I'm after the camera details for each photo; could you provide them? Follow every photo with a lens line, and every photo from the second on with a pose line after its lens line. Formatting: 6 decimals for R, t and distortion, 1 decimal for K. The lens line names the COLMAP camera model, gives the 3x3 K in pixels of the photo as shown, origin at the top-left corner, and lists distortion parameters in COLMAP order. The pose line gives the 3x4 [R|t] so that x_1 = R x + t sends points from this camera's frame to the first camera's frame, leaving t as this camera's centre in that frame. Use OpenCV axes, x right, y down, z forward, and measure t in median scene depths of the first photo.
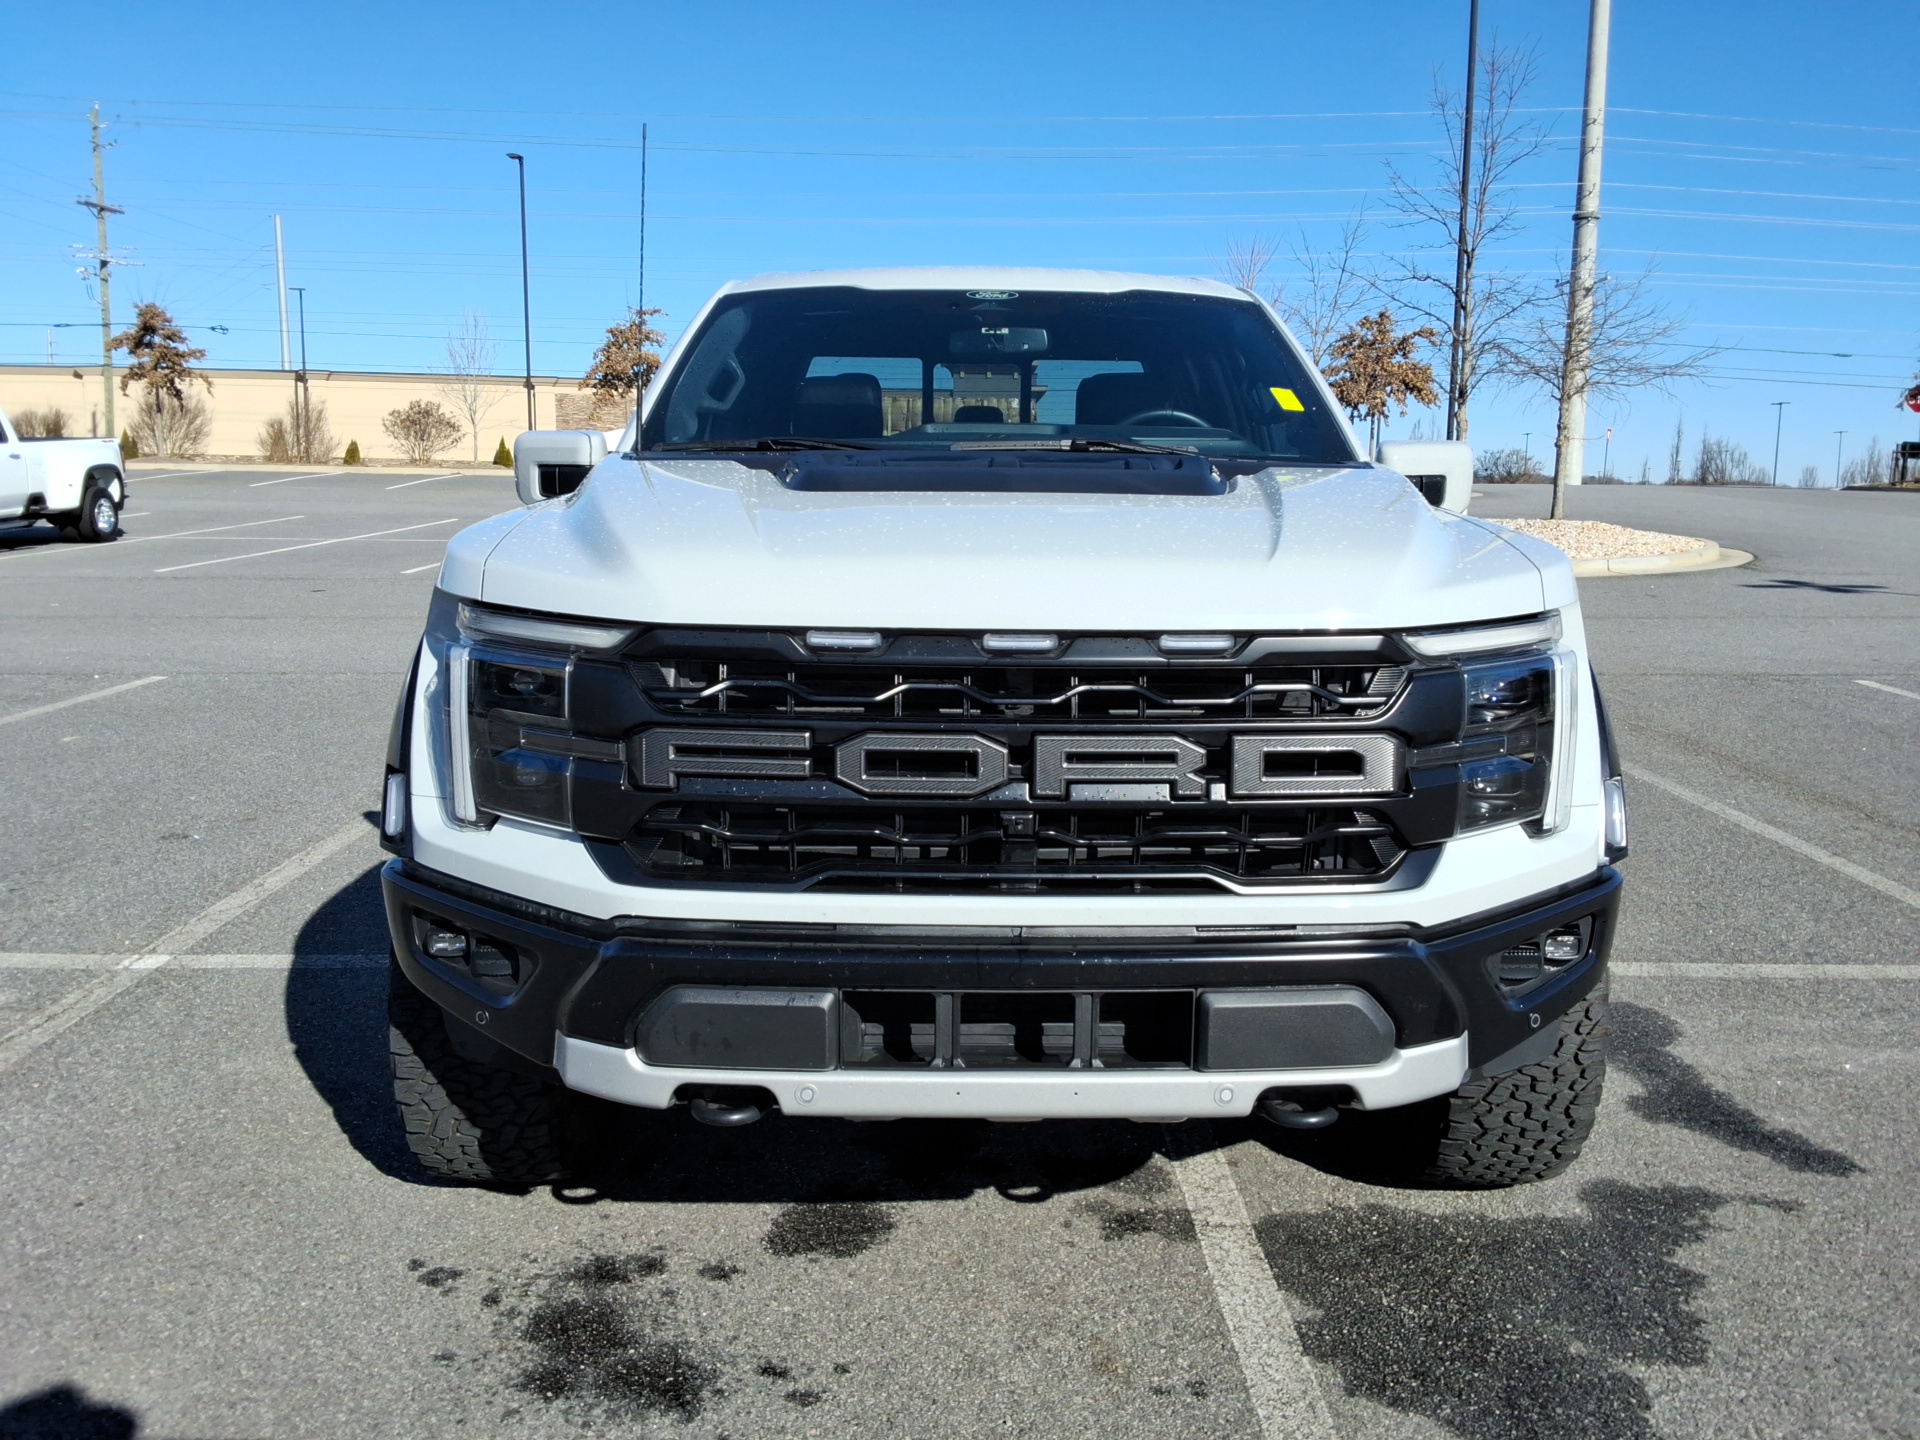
lens RADIAL K [[1522.1, 0, 968.6], [0, 1522.1, 687.4], [0, 0, 1]] dist [0.144813, -0.227719]
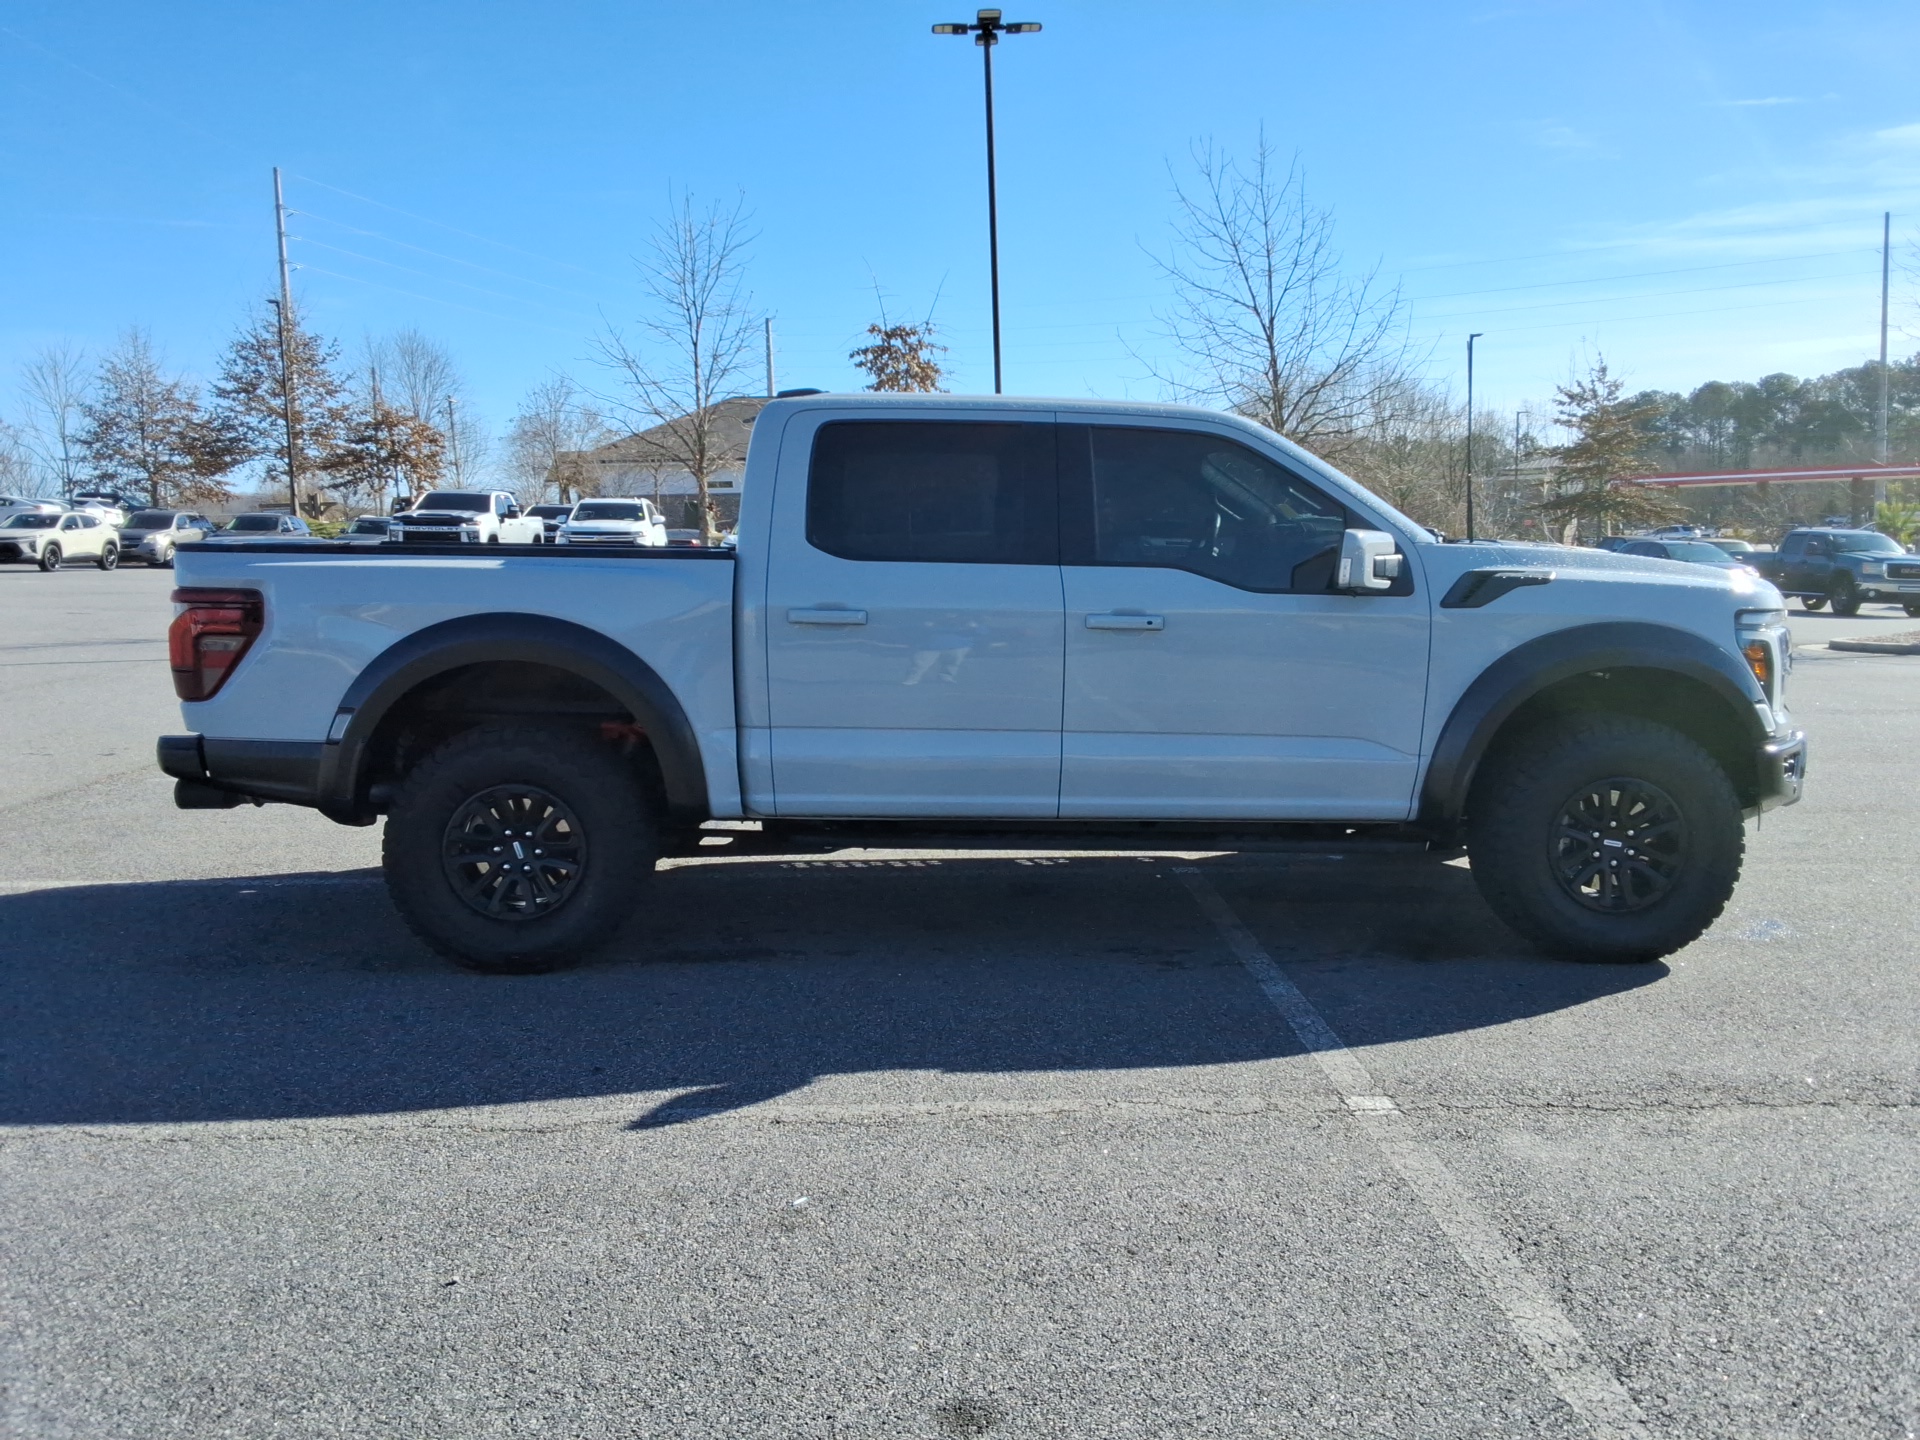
lens RADIAL K [[1522.1, 0, 968.6], [0, 1522.1, 687.4], [0, 0, 1]] dist [0.144813, -0.227719]
pose [[-0.005527, -0.111035, 0.993801, -1.735847], [0.150373, 0.982423, 0.110600, -0.250851], [-0.988614, 0.150052, 0.011267, 1.460807]]
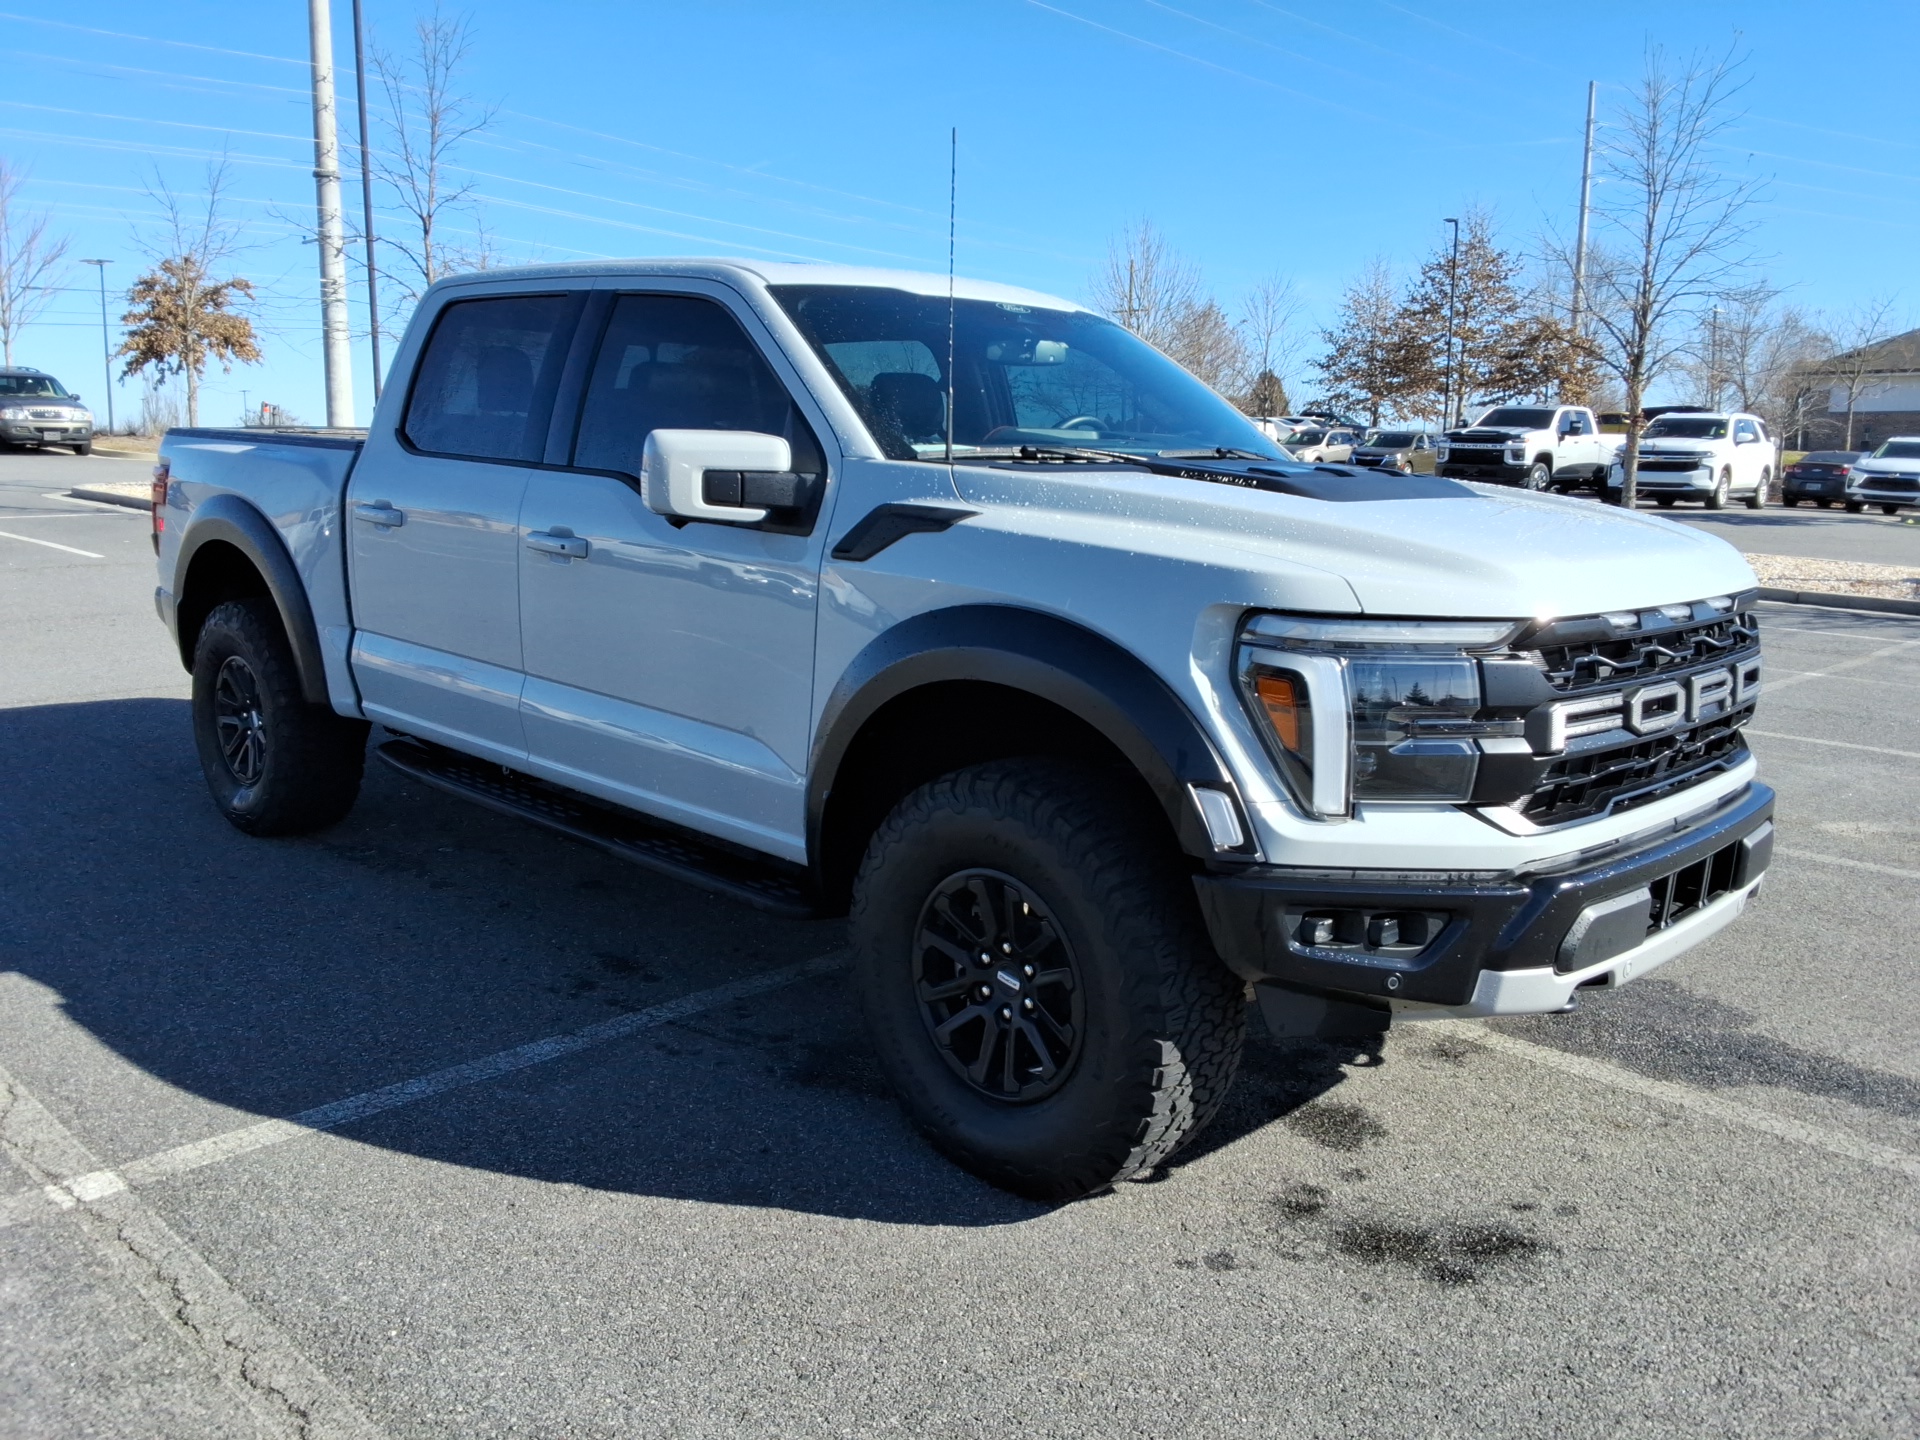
lens RADIAL K [[1522.1, 0, 968.6], [0, 1522.1, 687.4], [0, 0, 1]] dist [0.144813, -0.227719]
pose [[0.708521, -0.106849, 0.697554, -0.874642], [0.089371, 0.994098, 0.061496, -0.064967], [-0.700008, 0.018770, 0.713888, 0.279988]]
